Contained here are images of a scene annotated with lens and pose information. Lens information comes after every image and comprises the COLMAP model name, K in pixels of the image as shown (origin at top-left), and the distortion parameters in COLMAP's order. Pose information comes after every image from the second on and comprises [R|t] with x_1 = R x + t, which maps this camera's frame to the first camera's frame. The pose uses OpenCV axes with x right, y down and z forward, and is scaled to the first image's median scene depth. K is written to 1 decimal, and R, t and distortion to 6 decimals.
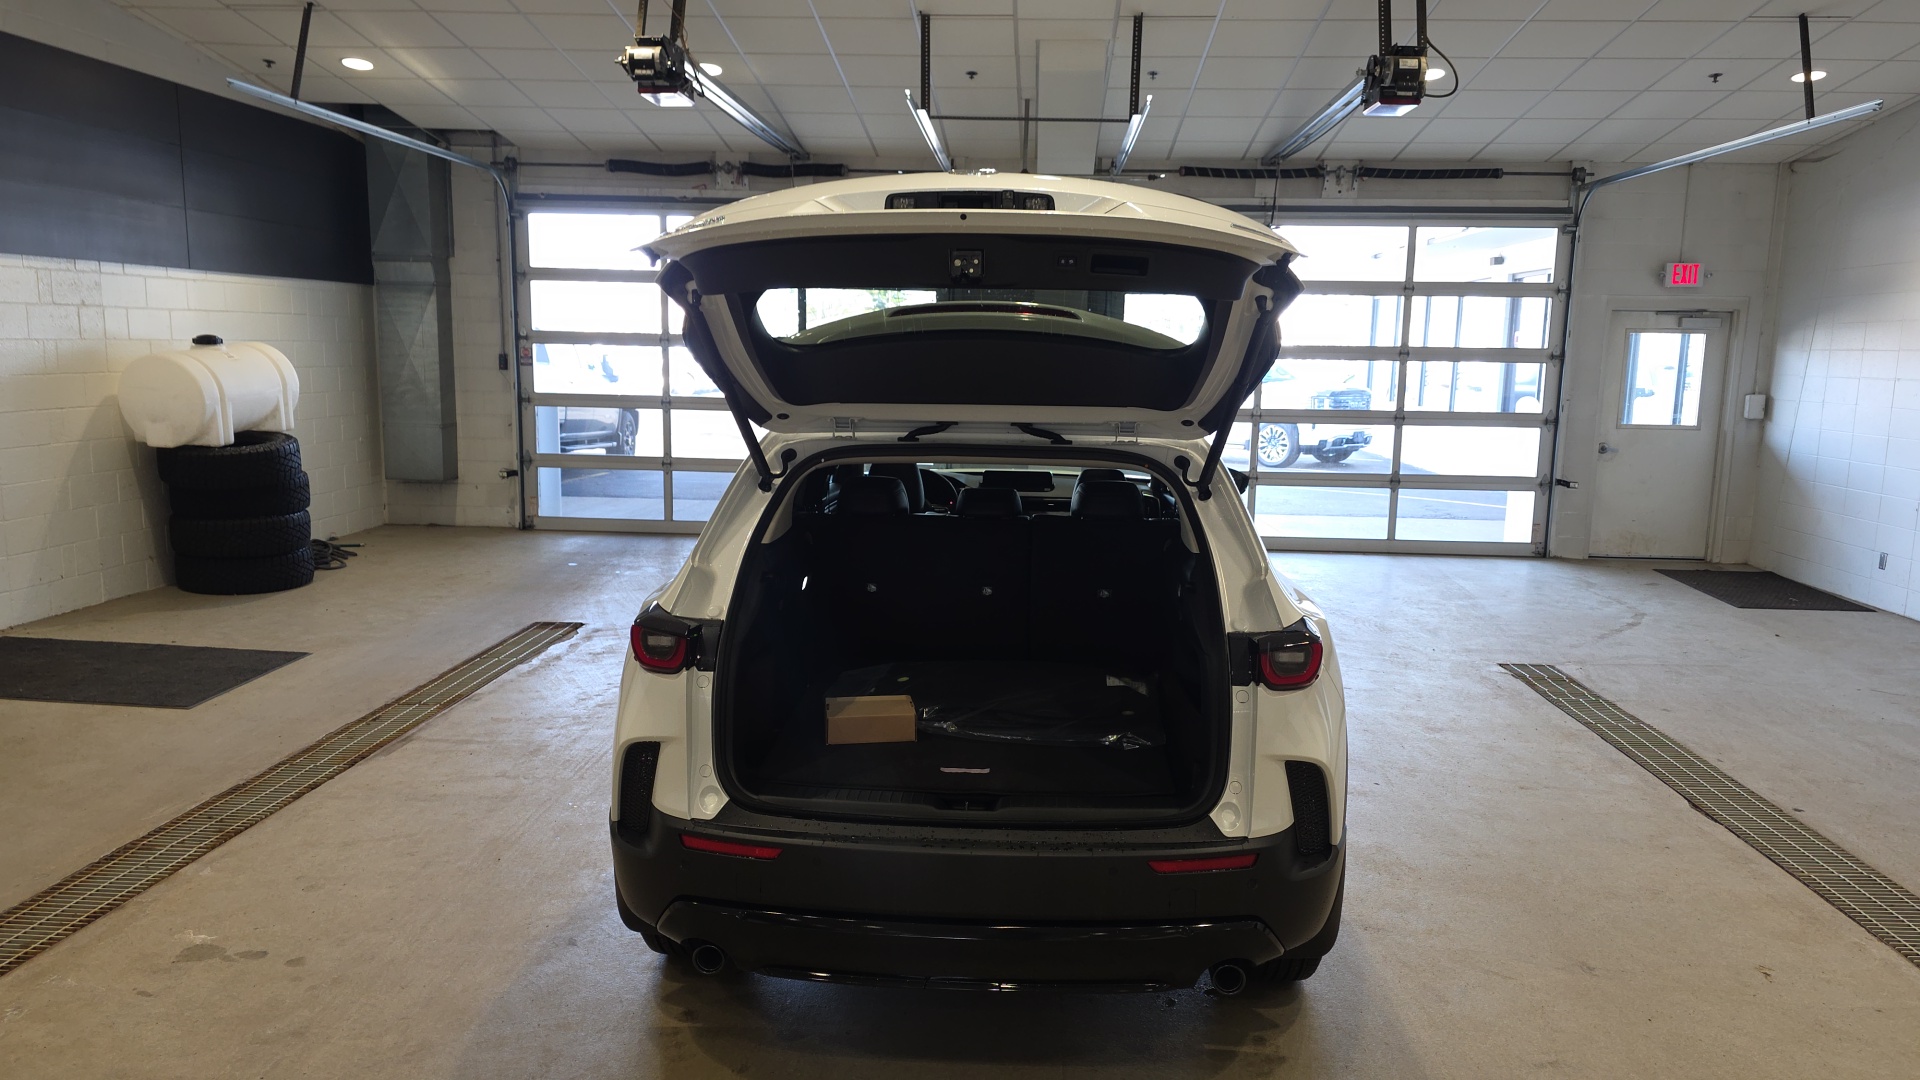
lens RADIAL K [[1299.5, 0, 953.2], [0, 1299.5, 535.0], [0, 0, 1]] dist [0.032843, -0.038505]
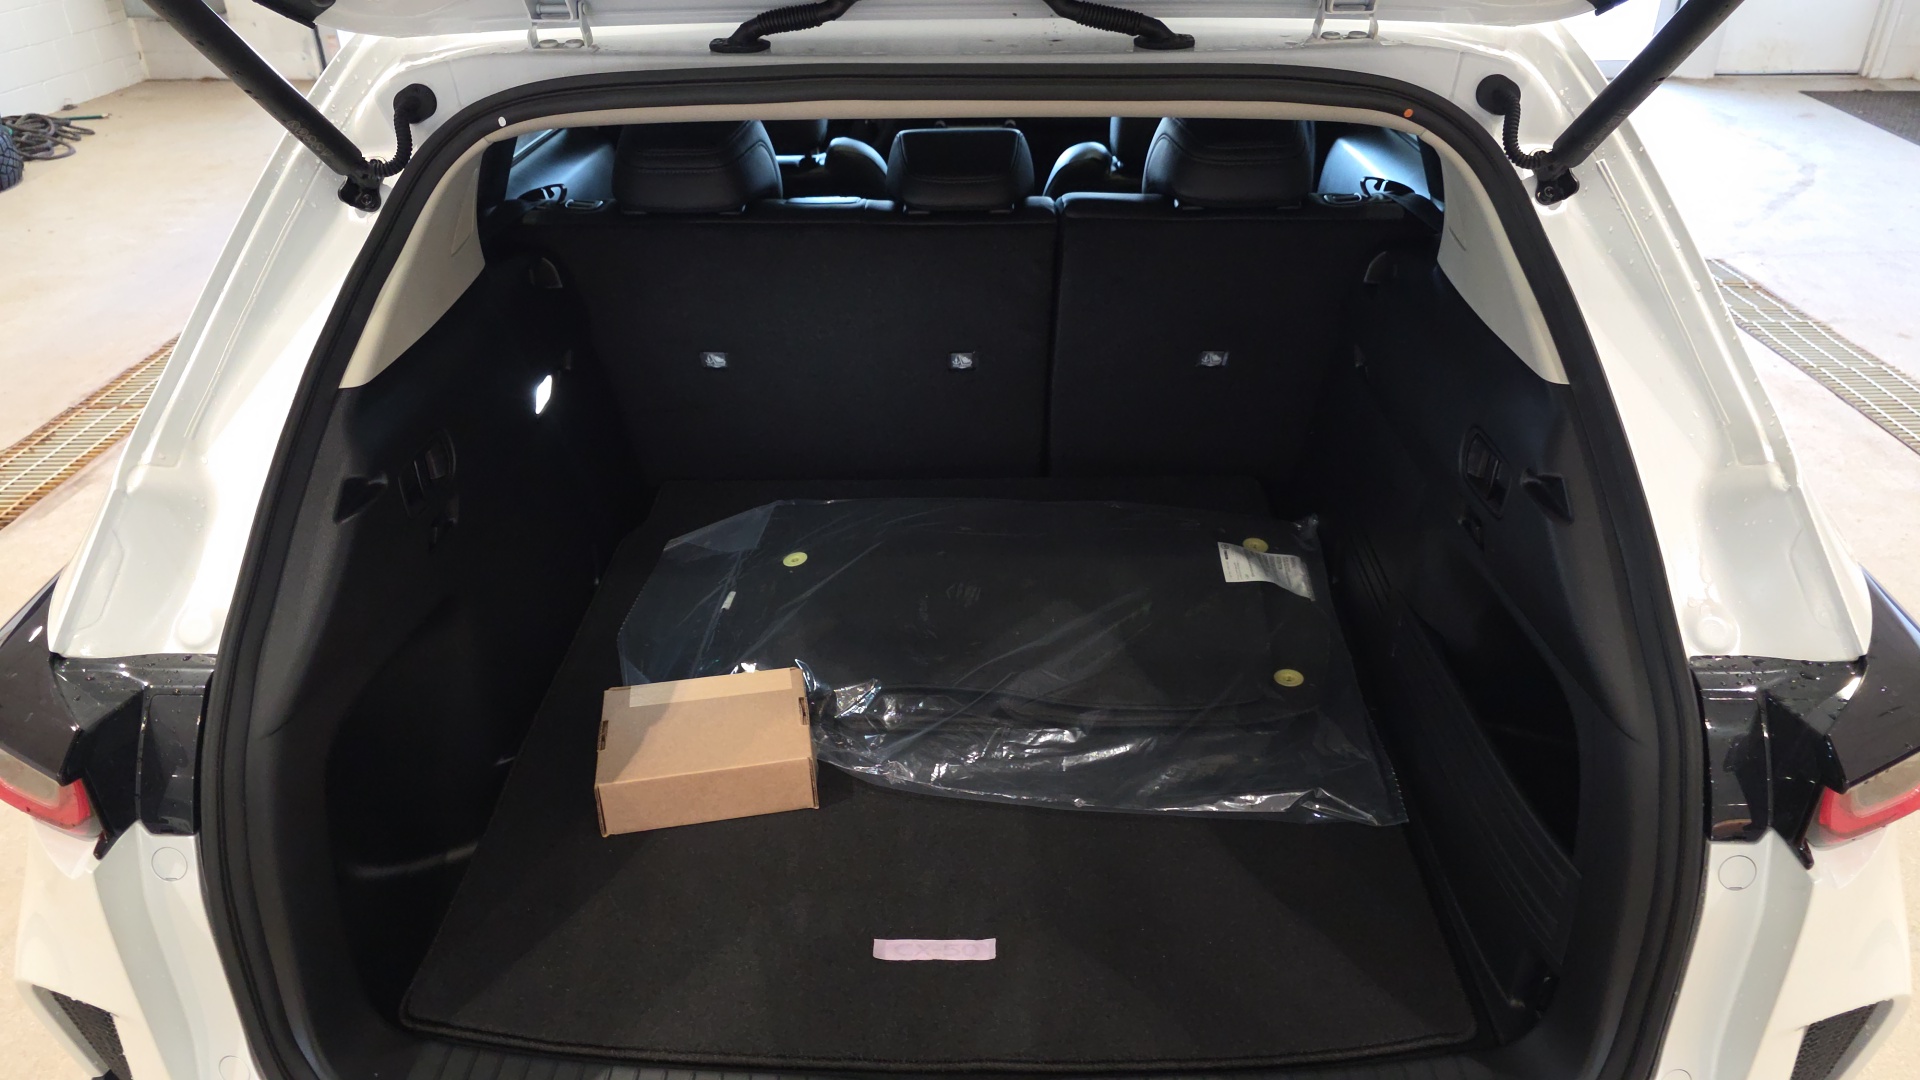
lens RADIAL K [[1299.5, 0, 953.2], [0, 1299.5, 535.0], [0, 0, 1]] dist [0.032843, -0.038505]
pose [[0.998693, -0.044311, 0.025457, 0.009274], [0.032109, 0.931635, 0.361973, -0.075474], [-0.039756, -0.360683, 0.931841, 0.602399]]
